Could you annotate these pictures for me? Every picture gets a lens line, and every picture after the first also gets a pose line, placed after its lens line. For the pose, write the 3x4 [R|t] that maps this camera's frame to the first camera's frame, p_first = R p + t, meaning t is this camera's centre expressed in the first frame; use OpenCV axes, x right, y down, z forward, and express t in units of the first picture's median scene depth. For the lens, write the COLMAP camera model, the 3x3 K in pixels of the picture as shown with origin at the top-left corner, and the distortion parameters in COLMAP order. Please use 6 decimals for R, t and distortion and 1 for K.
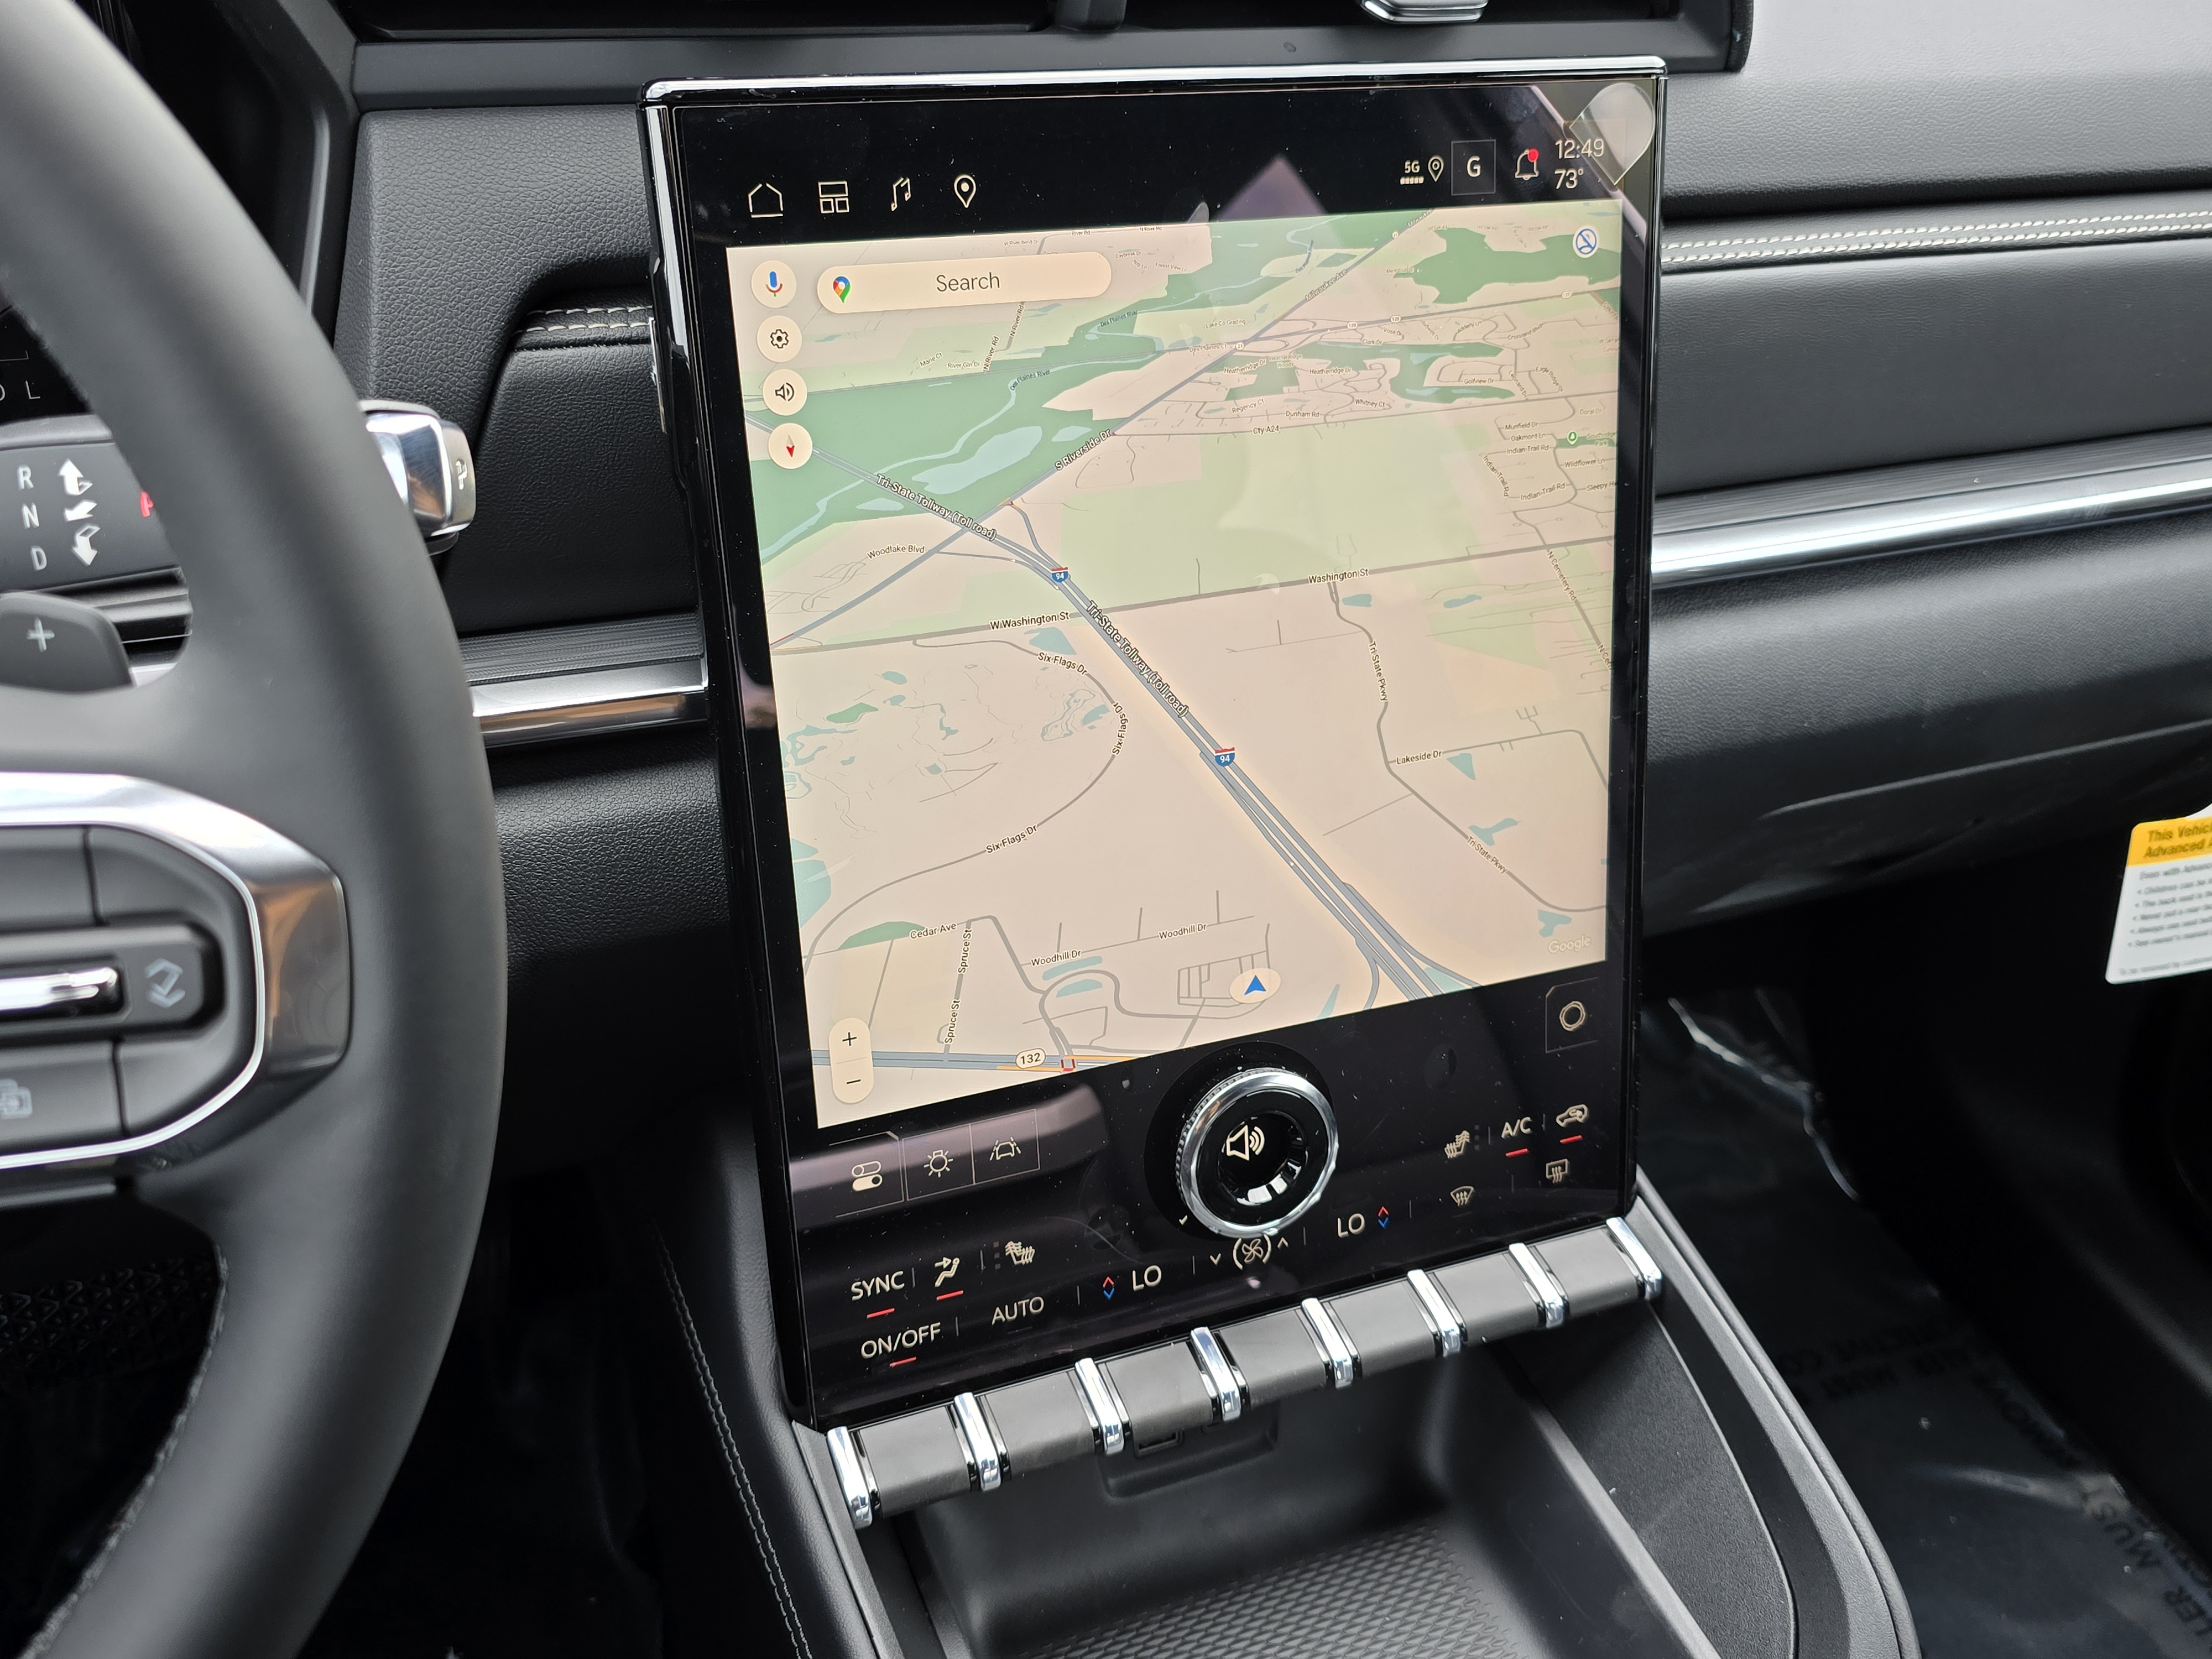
lens RADIAL K [[1955.1, 0, 1104.2], [0, 1955.1, 815.0], [0, 0, 1]] dist [0.067703, -0.088342]
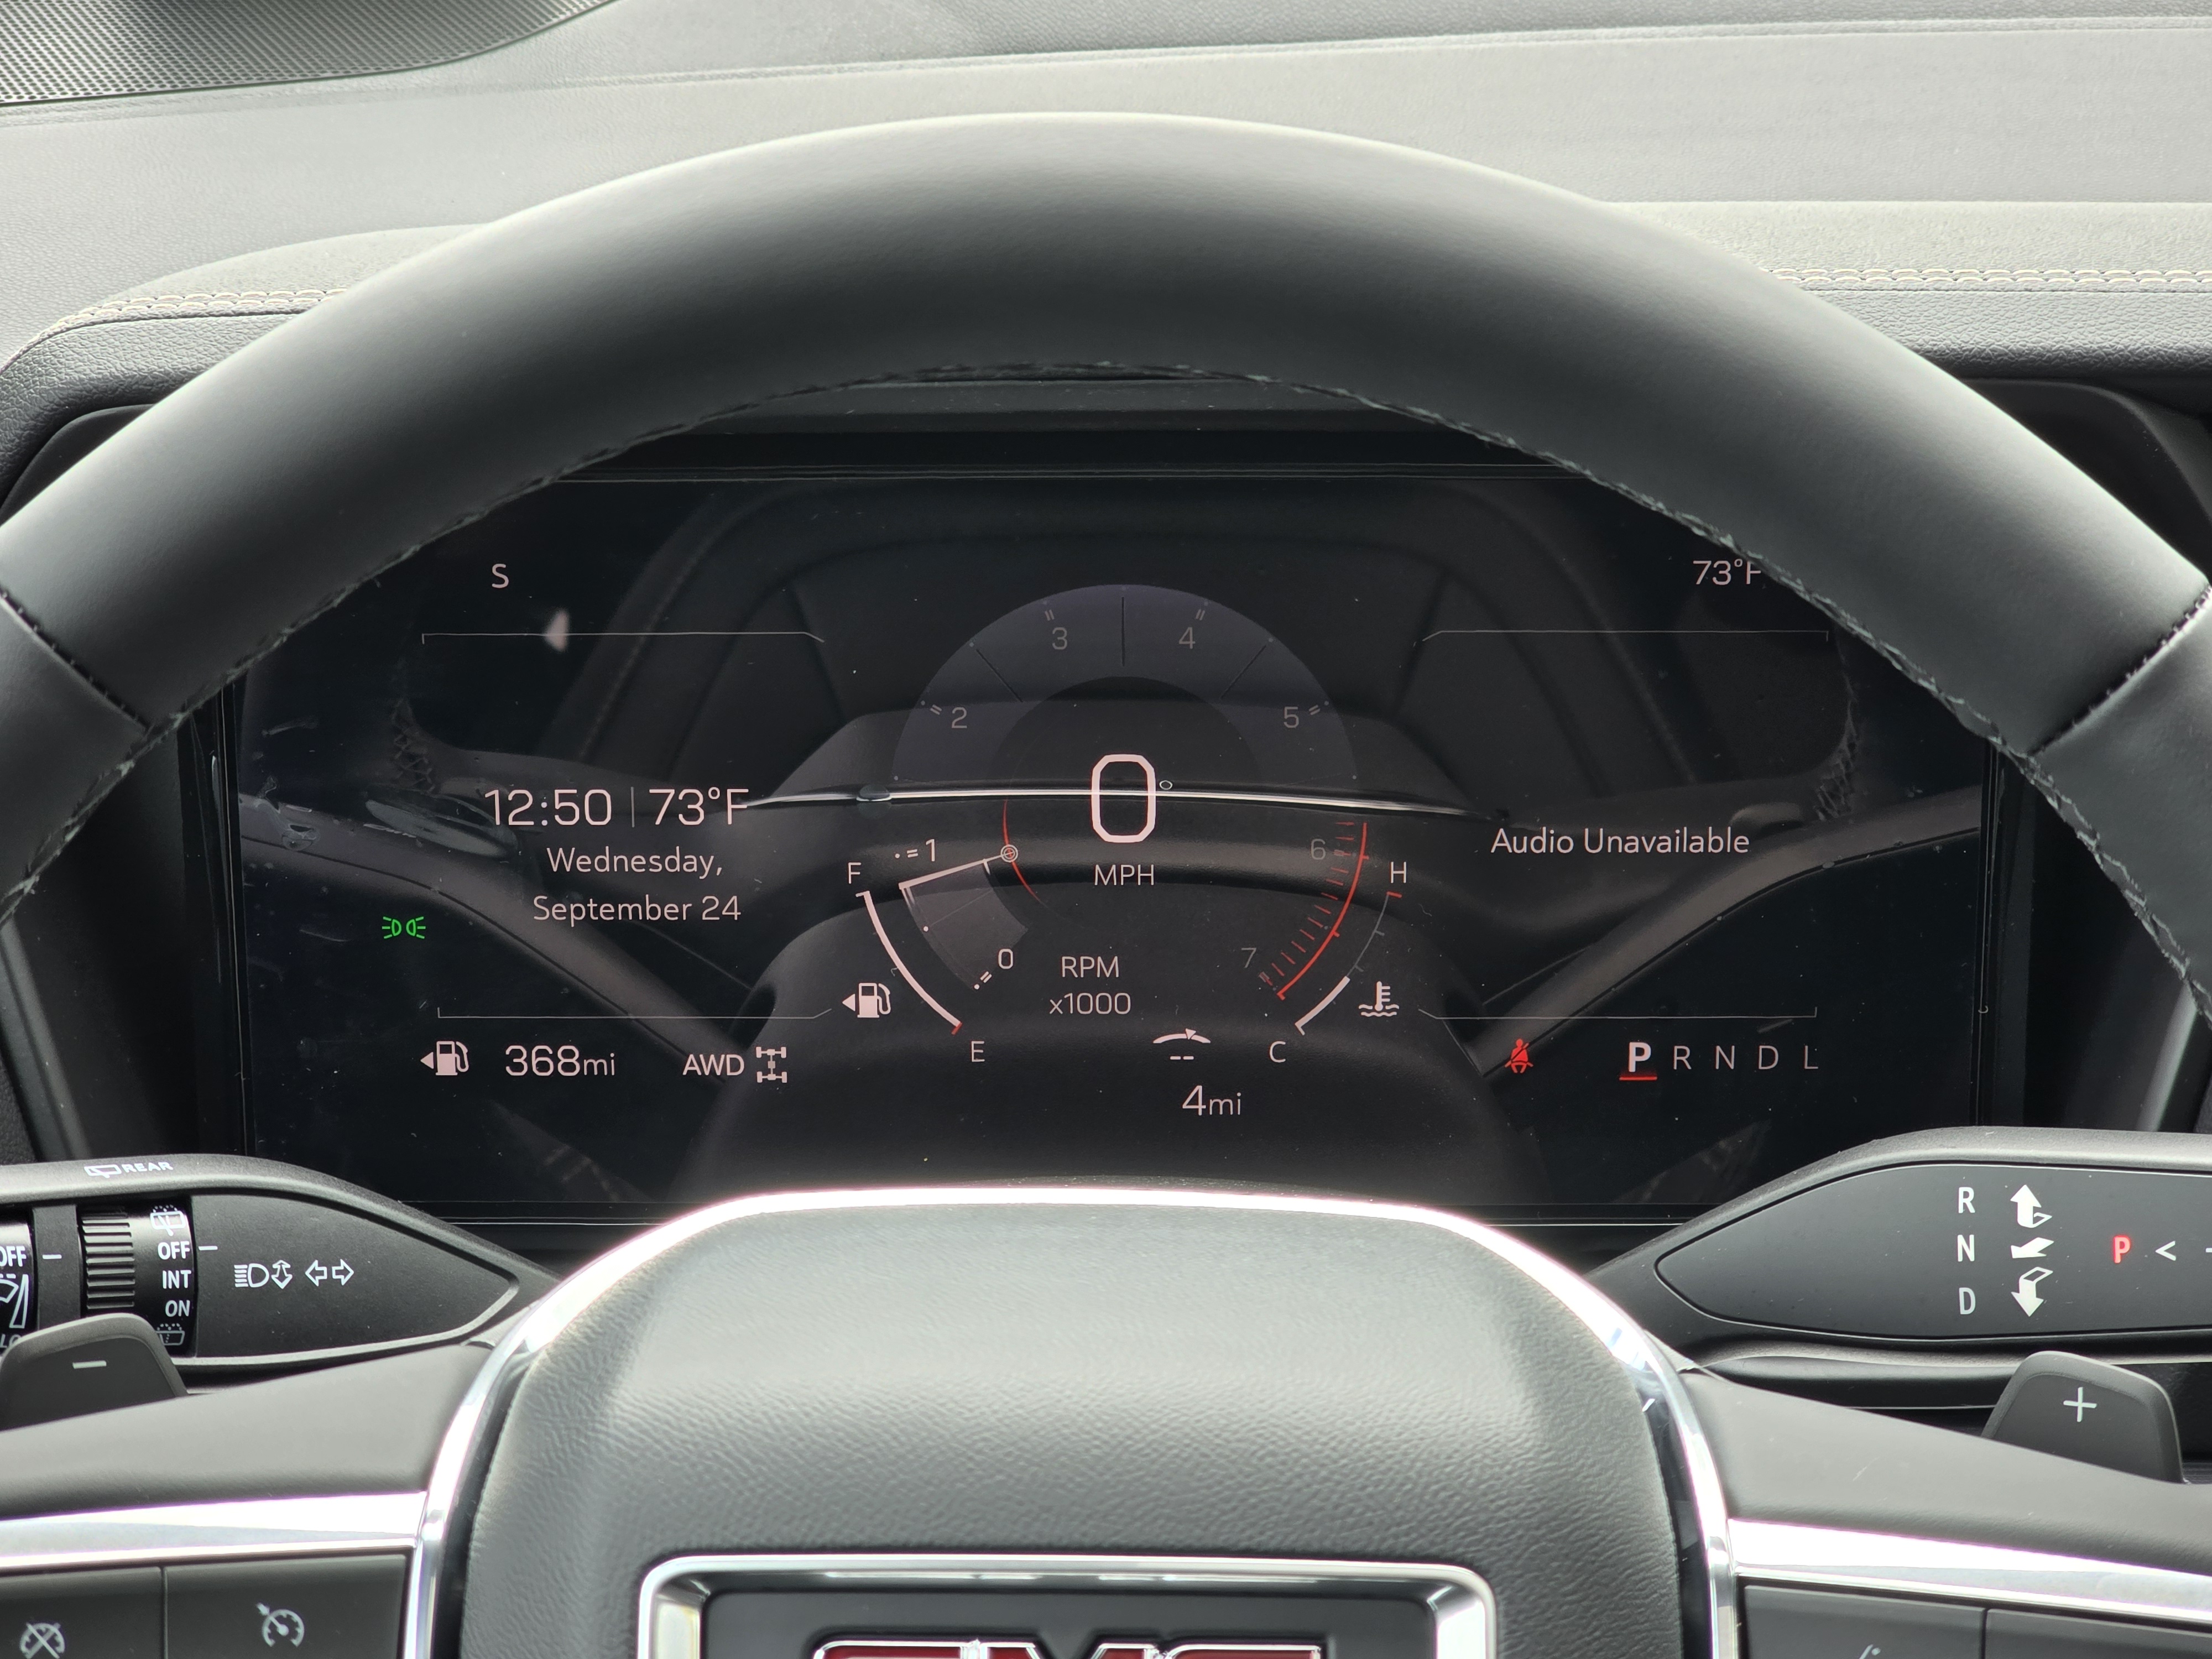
lens RADIAL K [[4499.8, 0, 1106.0], [0, 4499.8, 829.5], [0, 0, 1]] dist [-0.065662, 0.286138]
pose [[0.917581, 0.069565, -0.391415, -0.113200], [-0.158814, 0.966738, -0.200488, 0.071903], [0.364449, 0.246126, 0.898109, -0.549560]]
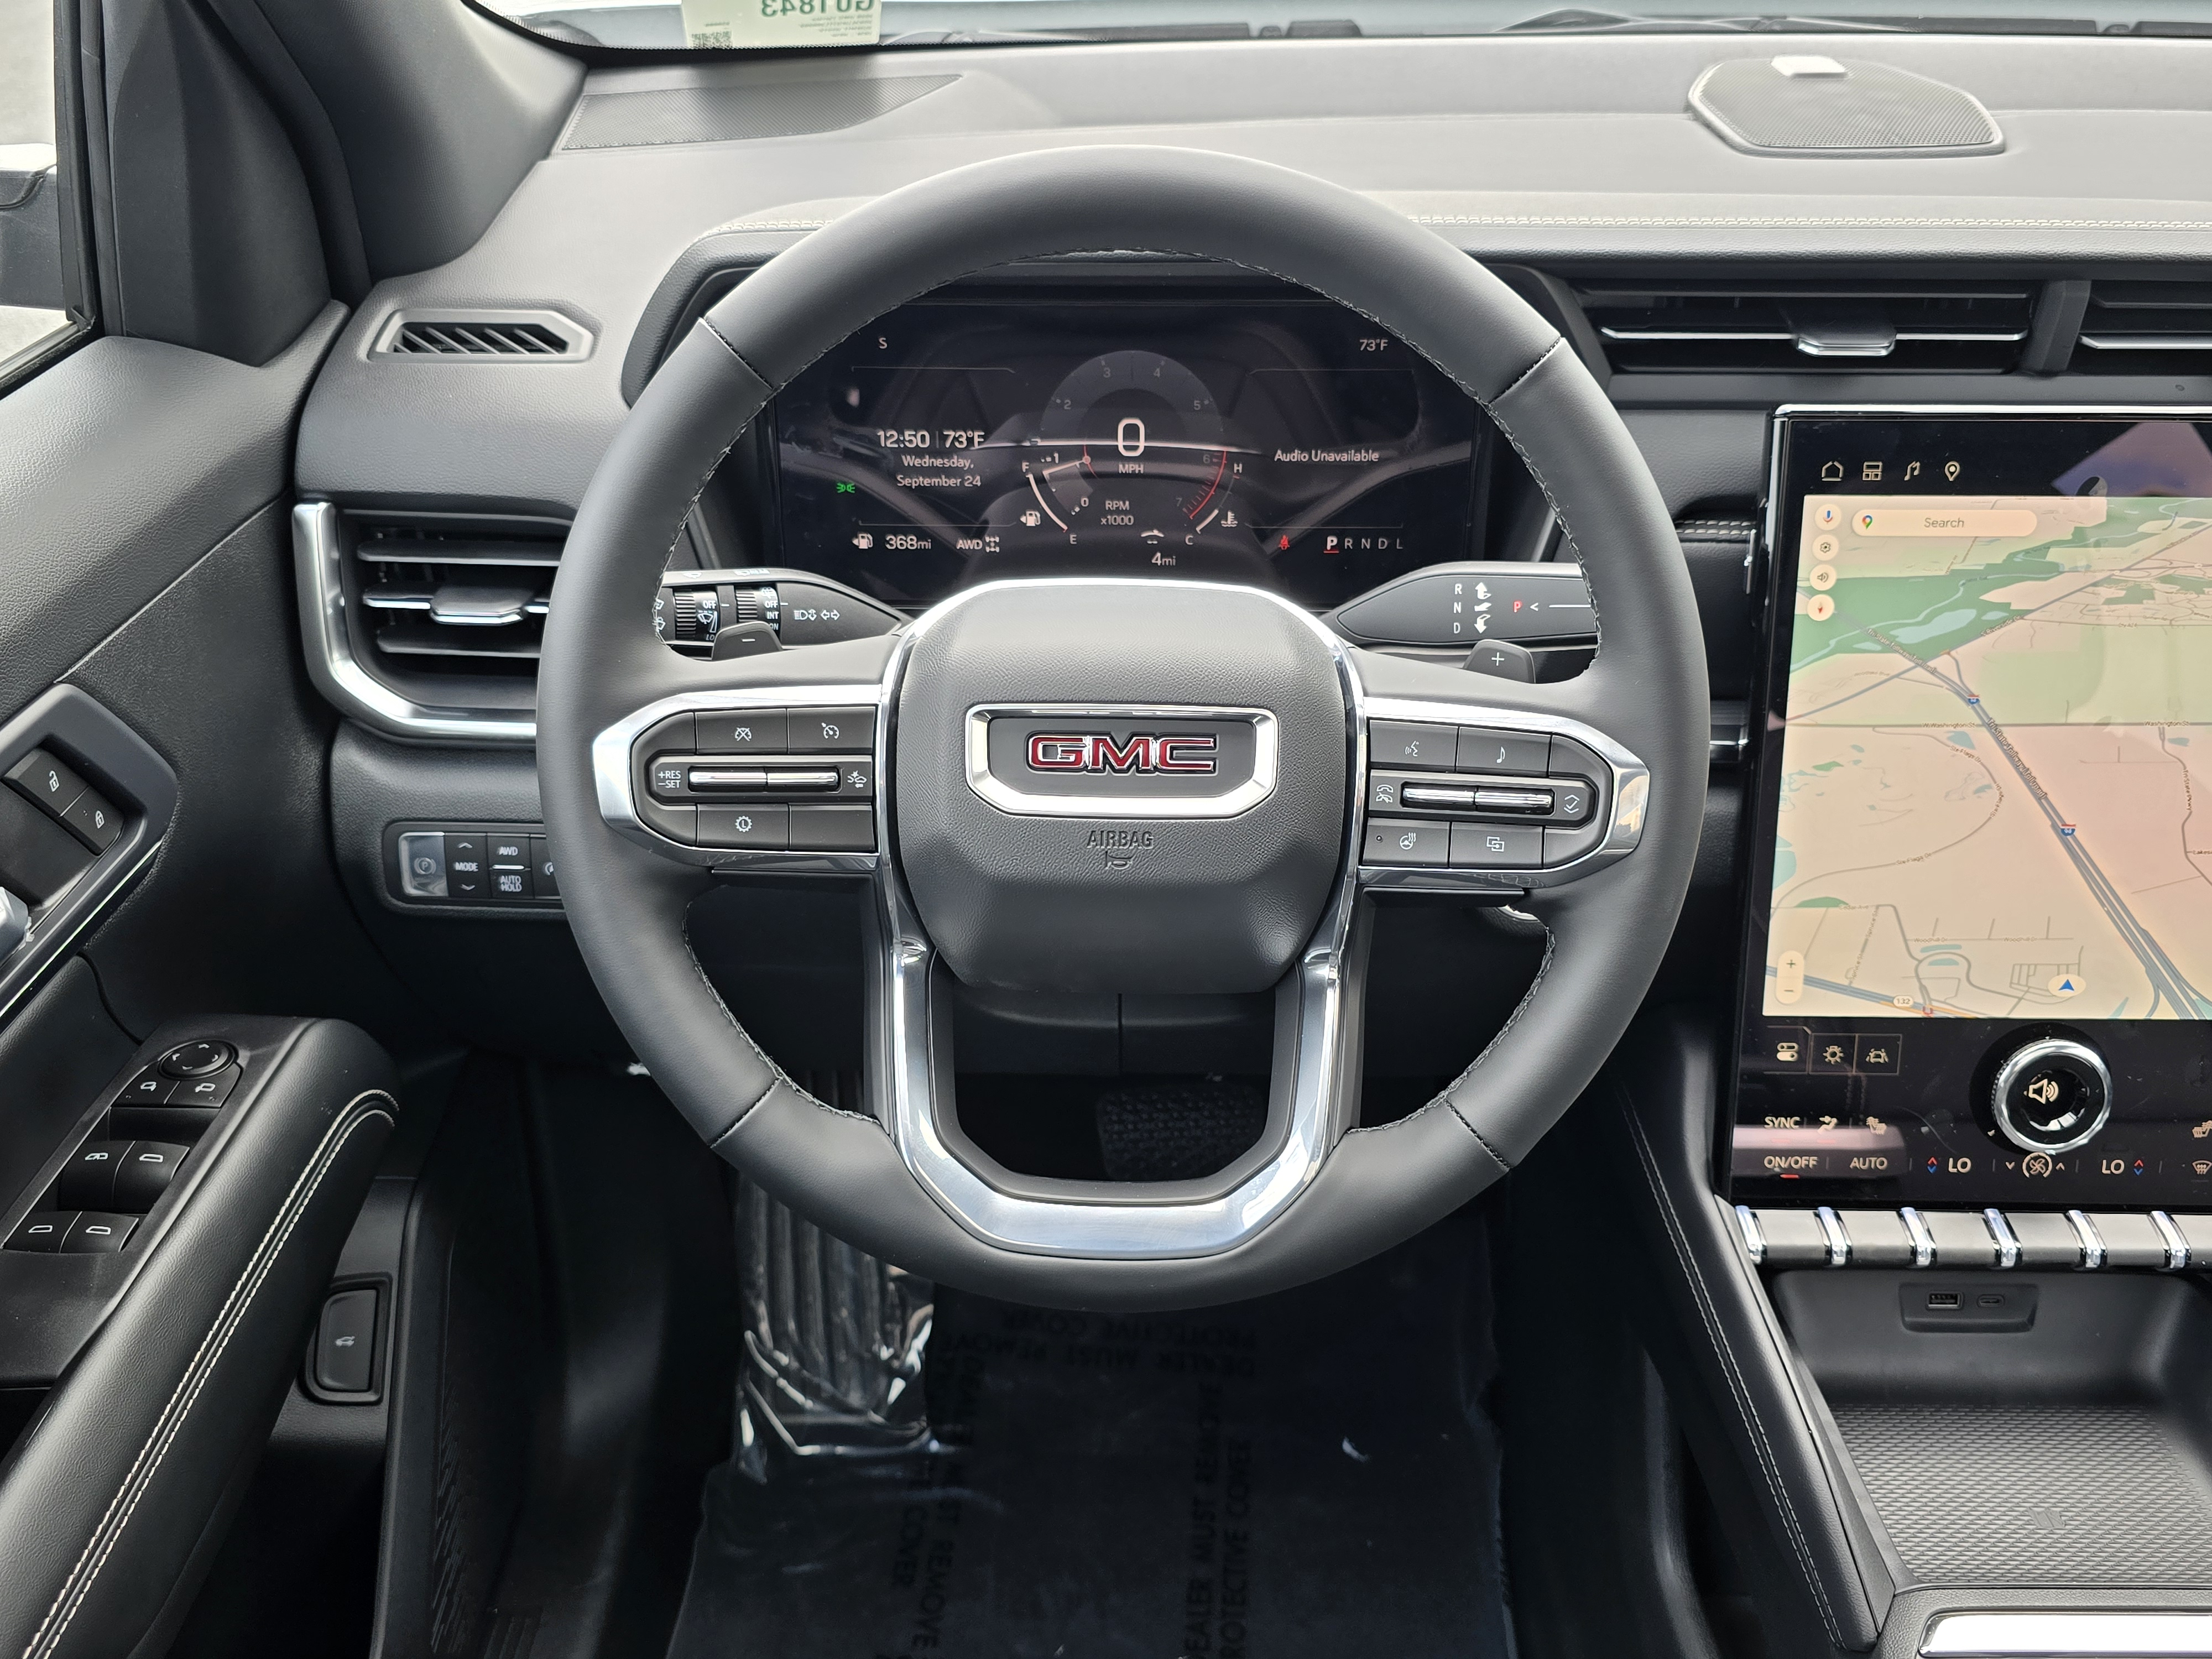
lens RADIAL K [[1989.8, 0, 1104.1], [0, 1989.8, 848.0], [0, 0, 1]] dist [0.086635, -0.144585]
pose [[0.921410, 0.138632, -0.363022, -0.059300], [-0.163231, 0.985862, -0.037825, 0.166043], [0.352646, 0.094108, 0.931013, -0.740195]]
